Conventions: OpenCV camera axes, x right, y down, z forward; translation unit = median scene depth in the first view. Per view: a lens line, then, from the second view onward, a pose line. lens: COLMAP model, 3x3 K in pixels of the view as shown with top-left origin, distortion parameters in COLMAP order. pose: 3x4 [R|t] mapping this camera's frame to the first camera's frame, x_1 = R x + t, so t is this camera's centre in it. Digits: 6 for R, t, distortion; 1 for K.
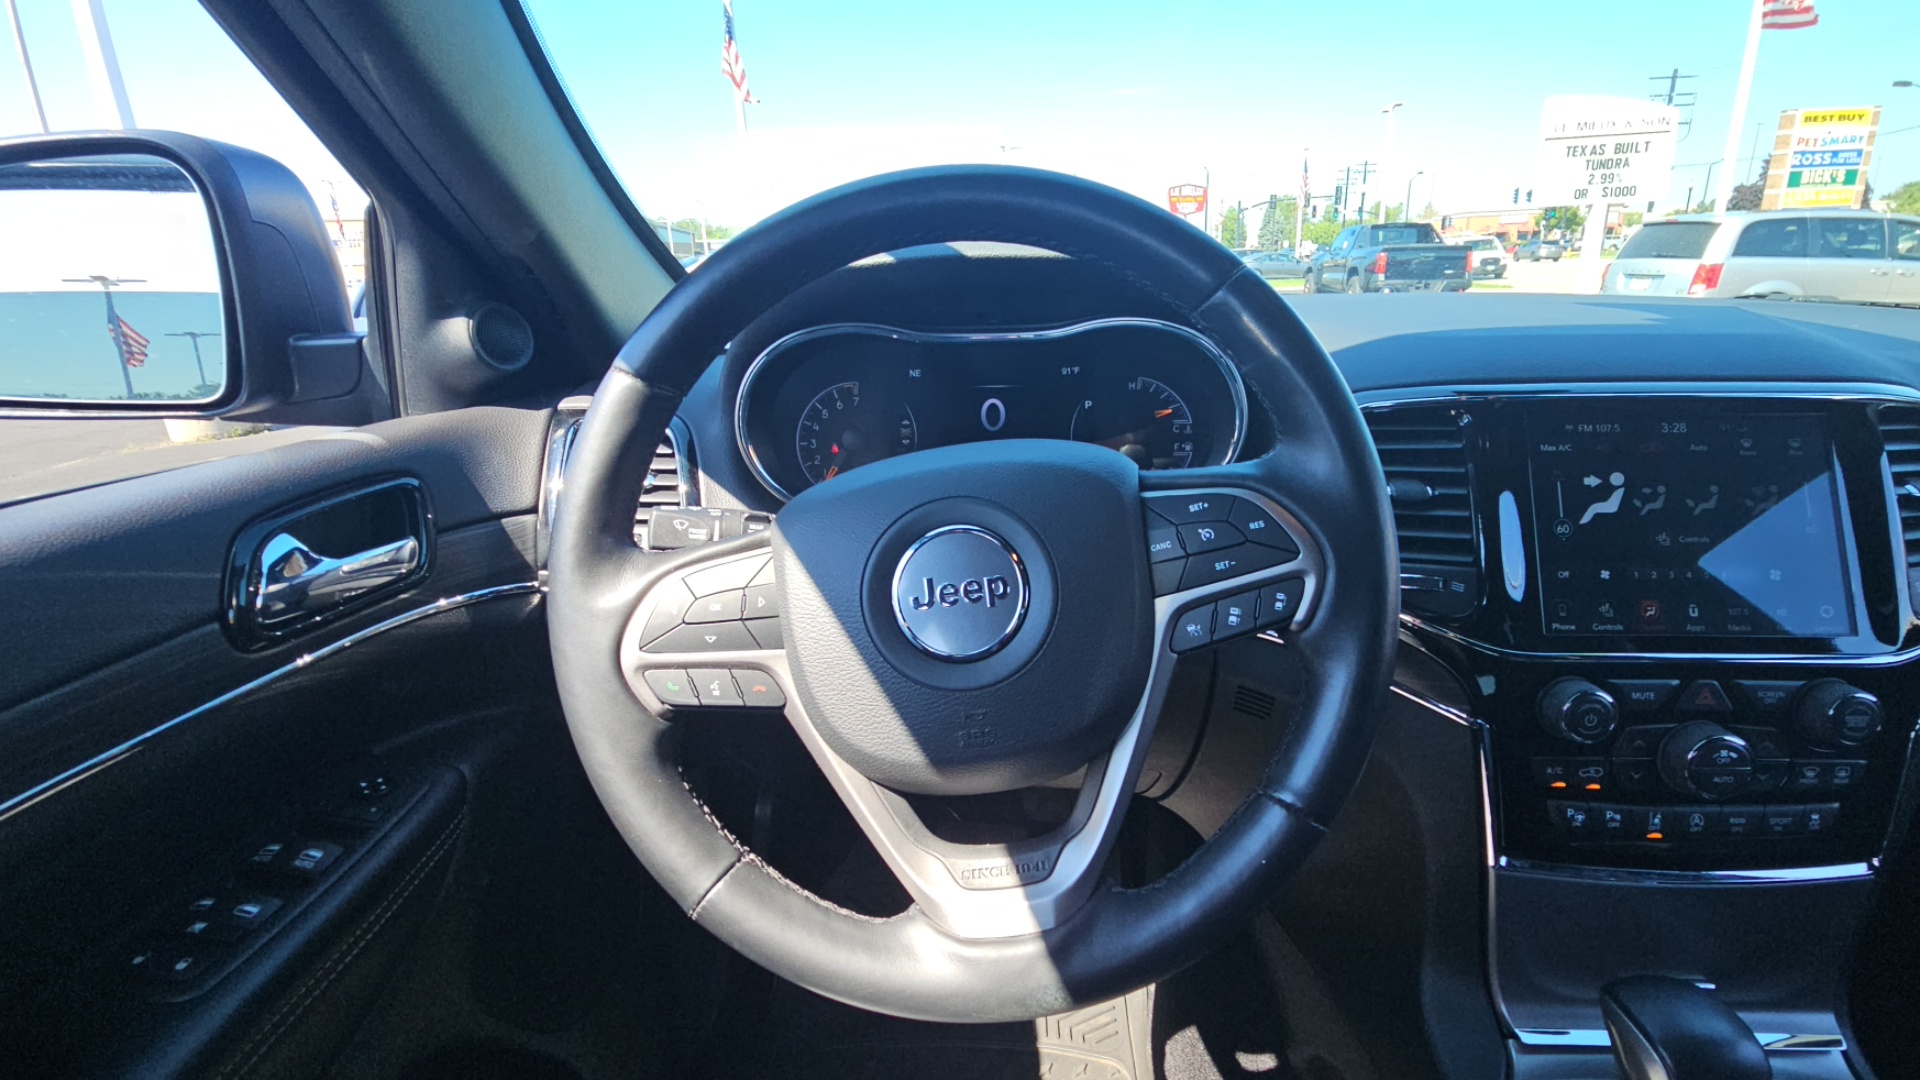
lens RADIAL K [[862.5, 0, 976.2], [0, 862.5, 541.6], [0, 0, 1]] dist [0.009602, -0.007171]
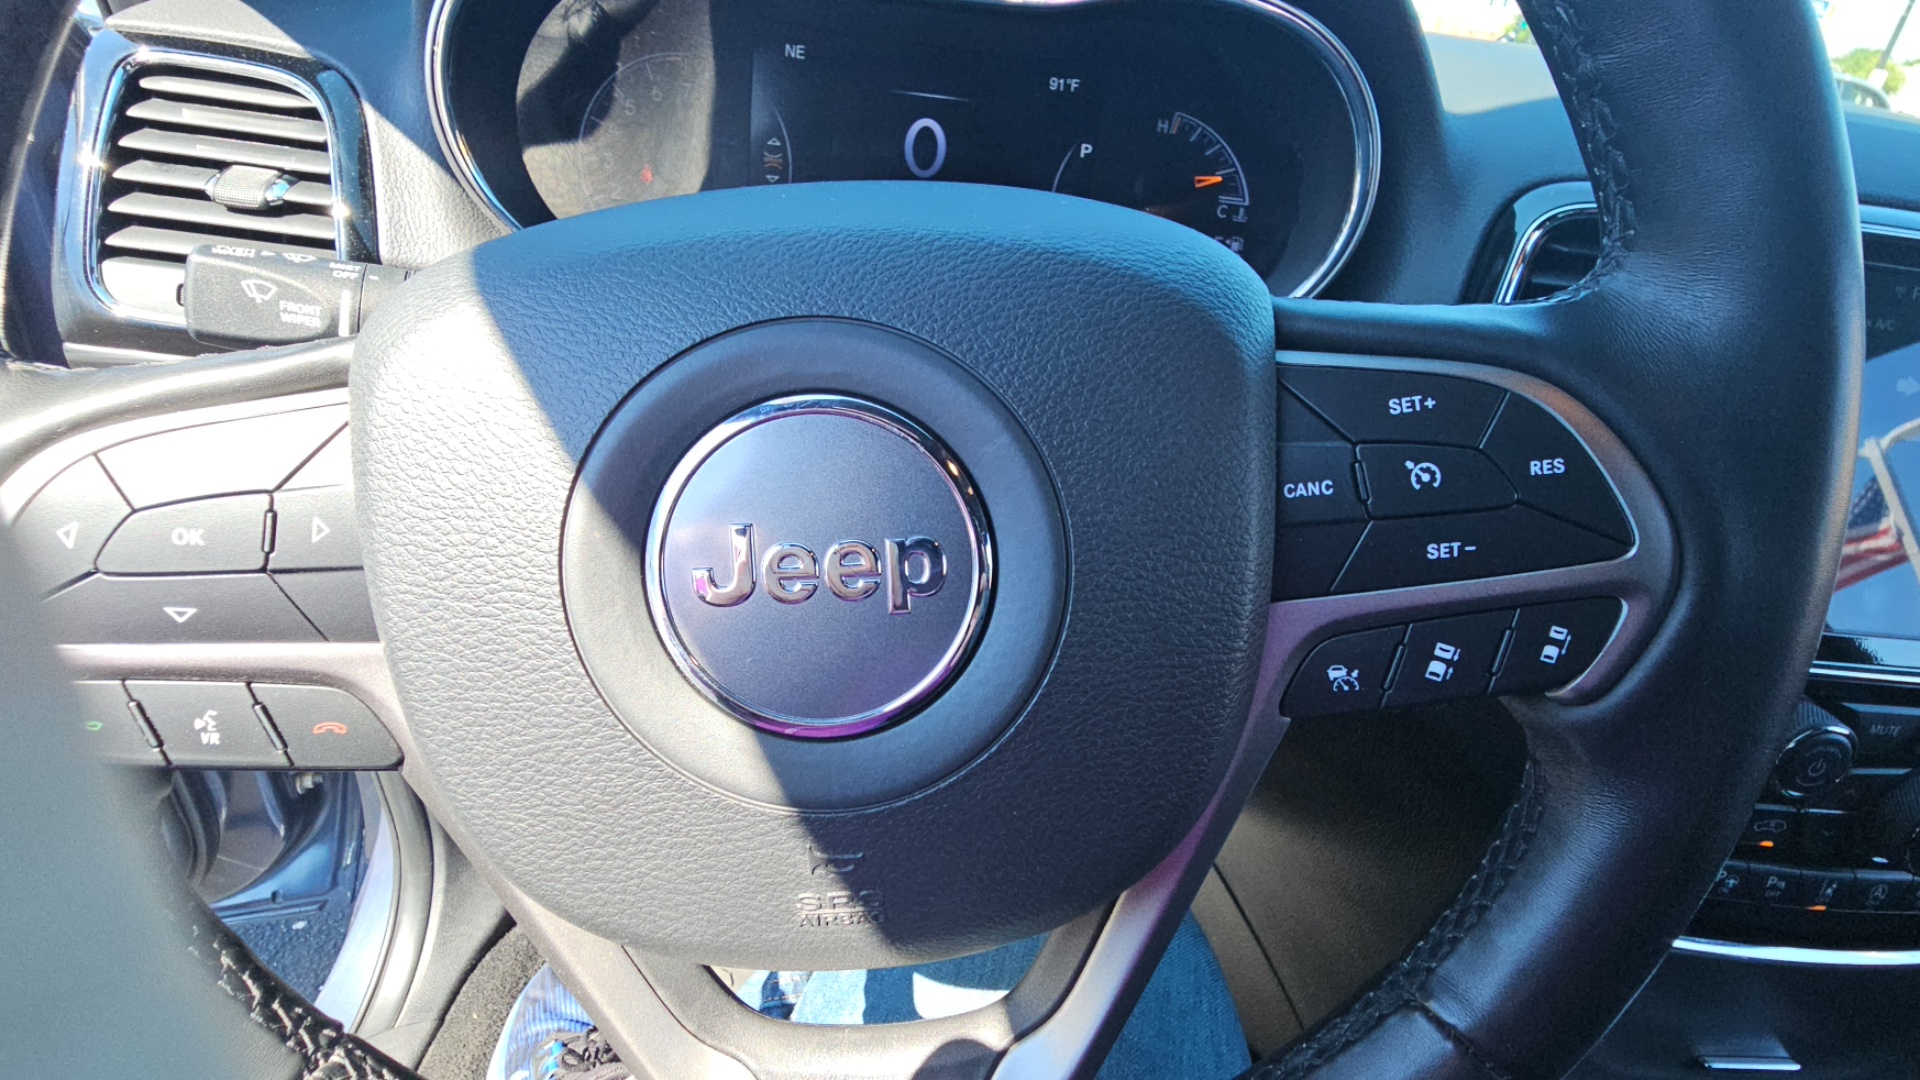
lens RADIAL K [[862.5, 0, 975.8], [0, 862.5, 542.7], [0, 0, 1]] dist [0.009602, -0.007171]
pose [[0.989348, 0.076552, 0.123819, 0.001595], [-0.104738, 0.965046, 0.240242, -0.041092], [-0.101100, -0.250651, 0.962784, 0.458262]]
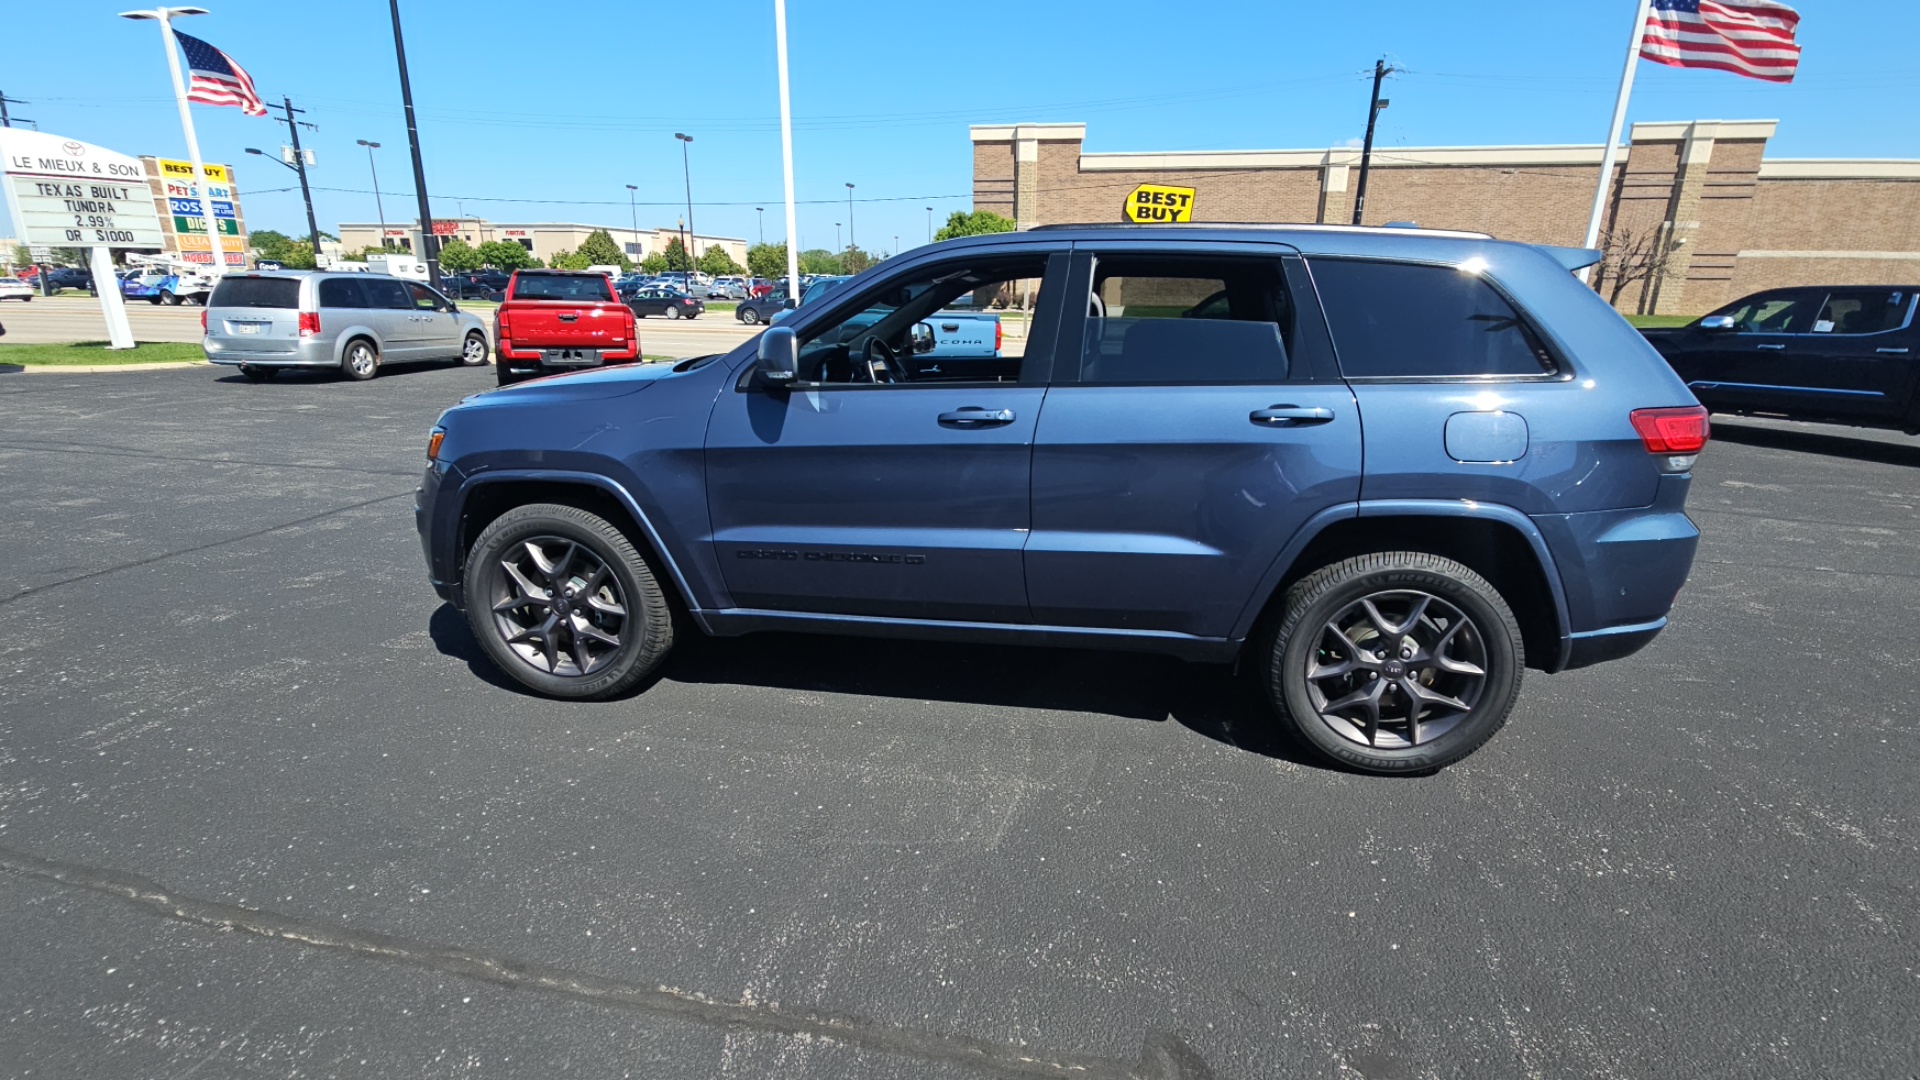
lens RADIAL K [[862.5, 0, 983.6], [0, 862.5, 539.2], [0, 0, 1]] dist [0.009602, -0.007171]
pose [[0.101673, -0.247046, 0.963655, -6.394771], [0.287670, 0.934592, 0.209244, -0.054999], [-0.952317, 0.255940, 0.166091, -0.675564]]
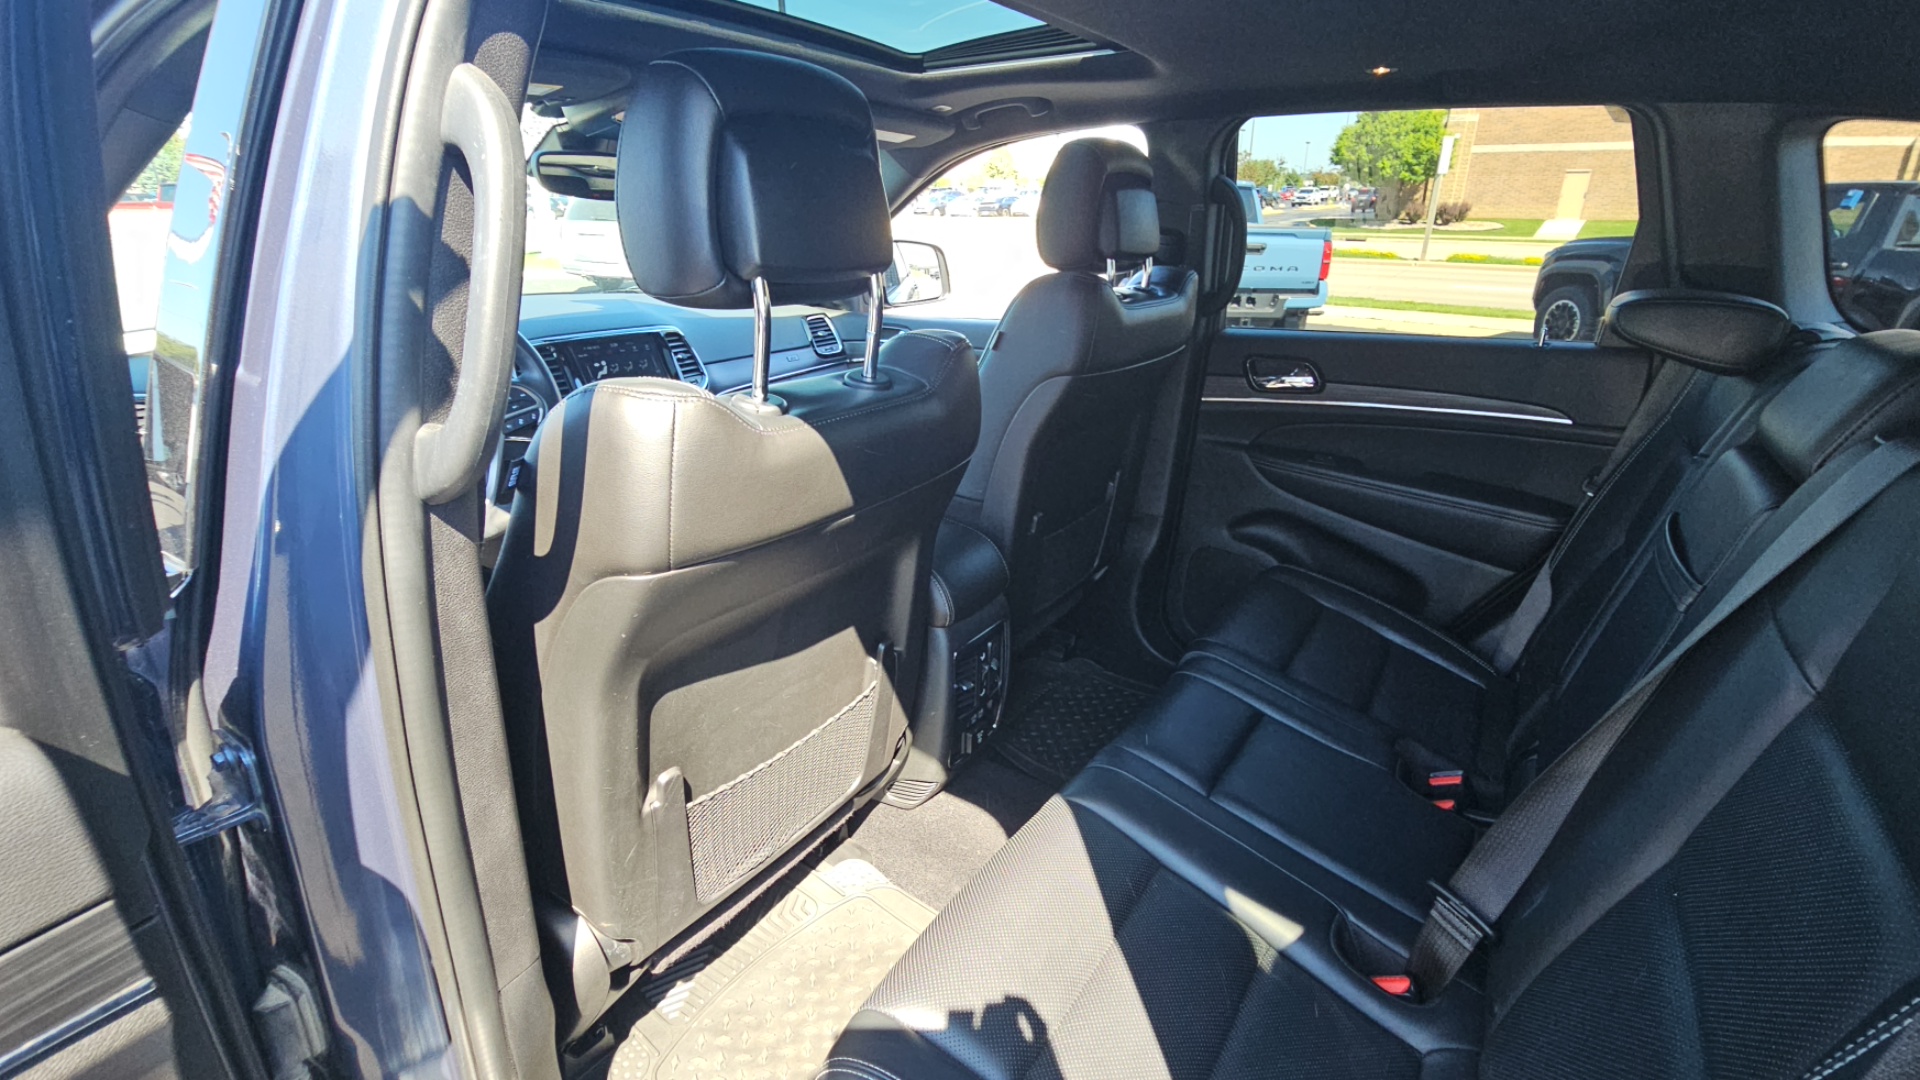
lens RADIAL K [[862.5, 0, 978.9], [0, 862.5, 541.6], [0, 0, 1]] dist [0.009602, -0.007171]
pose [[0.513306, -0.284974, 0.809510, -1.275533], [0.242125, 0.953029, 0.181968, 0.302012], [-0.823342, 0.102597, 0.558195, -1.795386]]
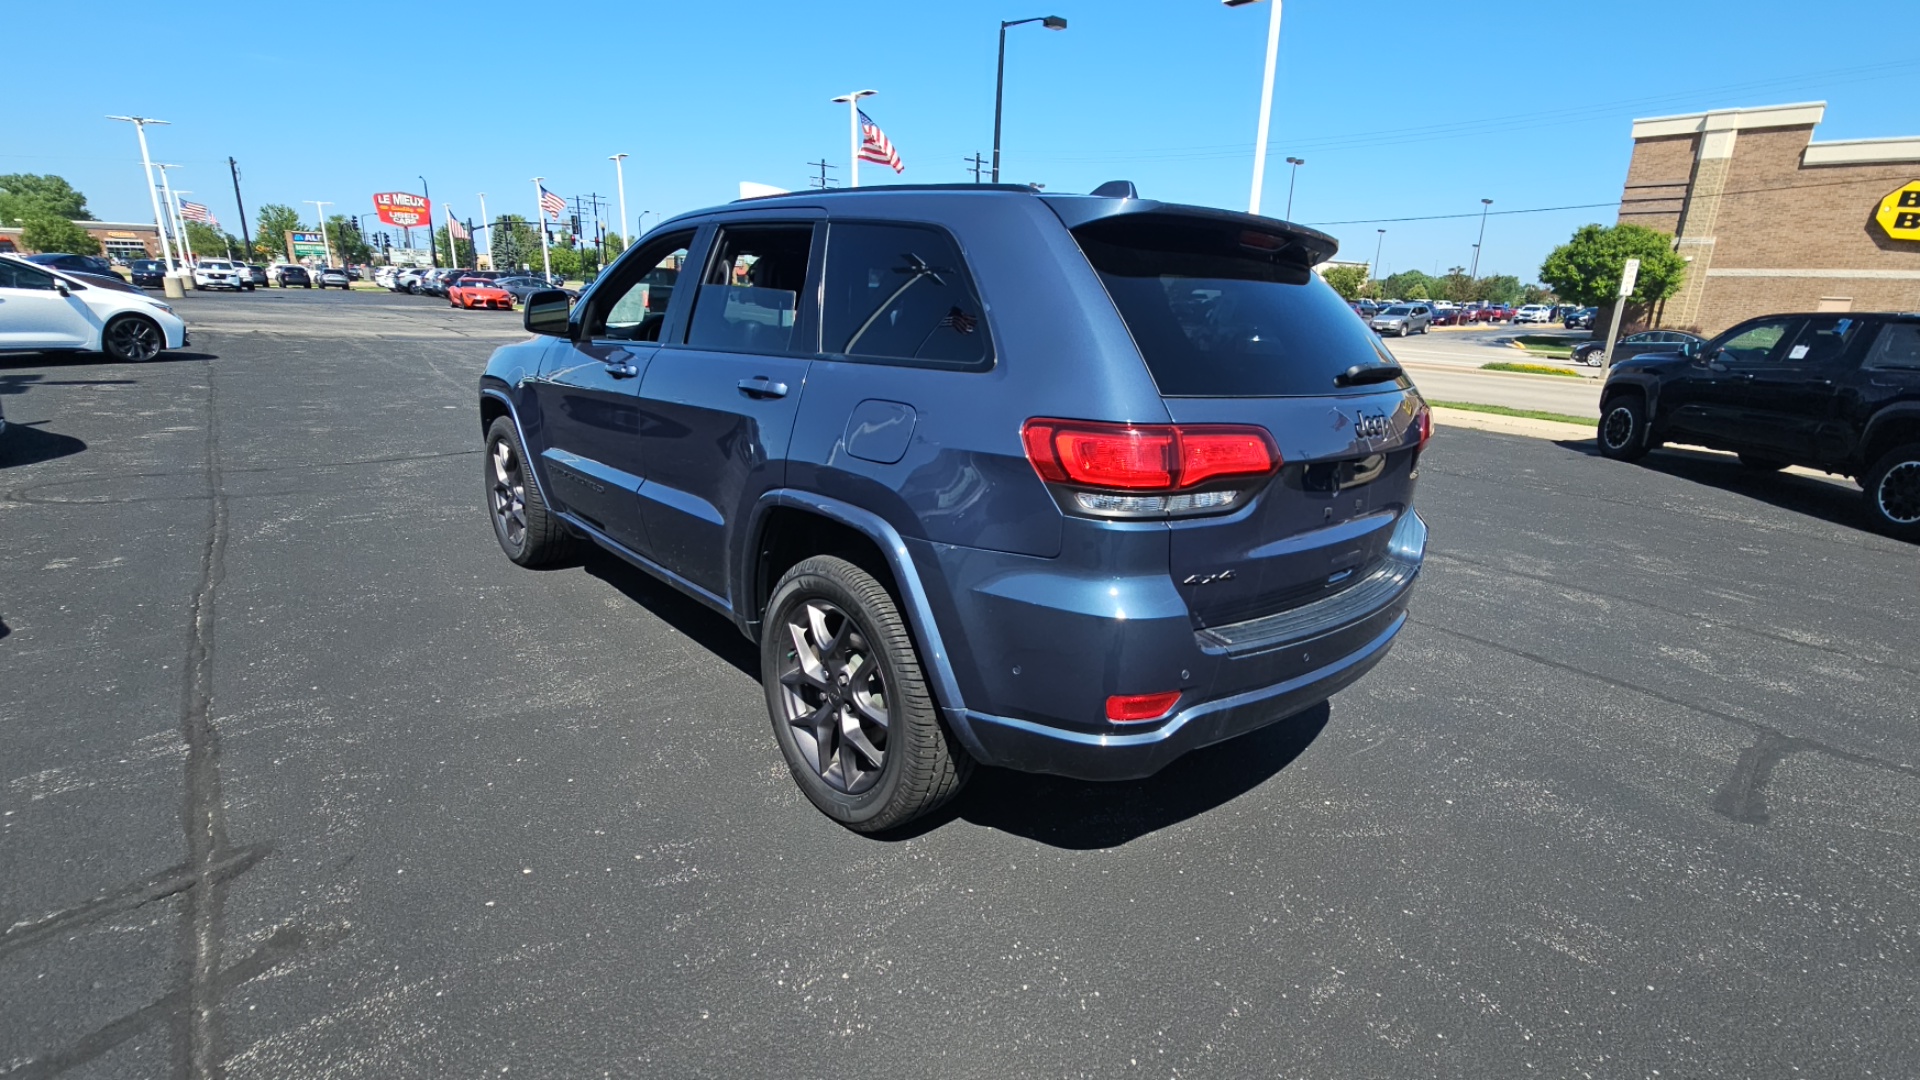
lens RADIAL K [[862.5, 0, 978.8], [0, 862.5, 553.8], [0, 0, 1]] dist [0.009602, -0.007171]
pose [[0.697876, -0.148077, 0.700744, -3.754251], [0.158915, 0.986021, 0.050096, 1.704142], [-0.698366, 0.076398, 0.711651, -5.879838]]
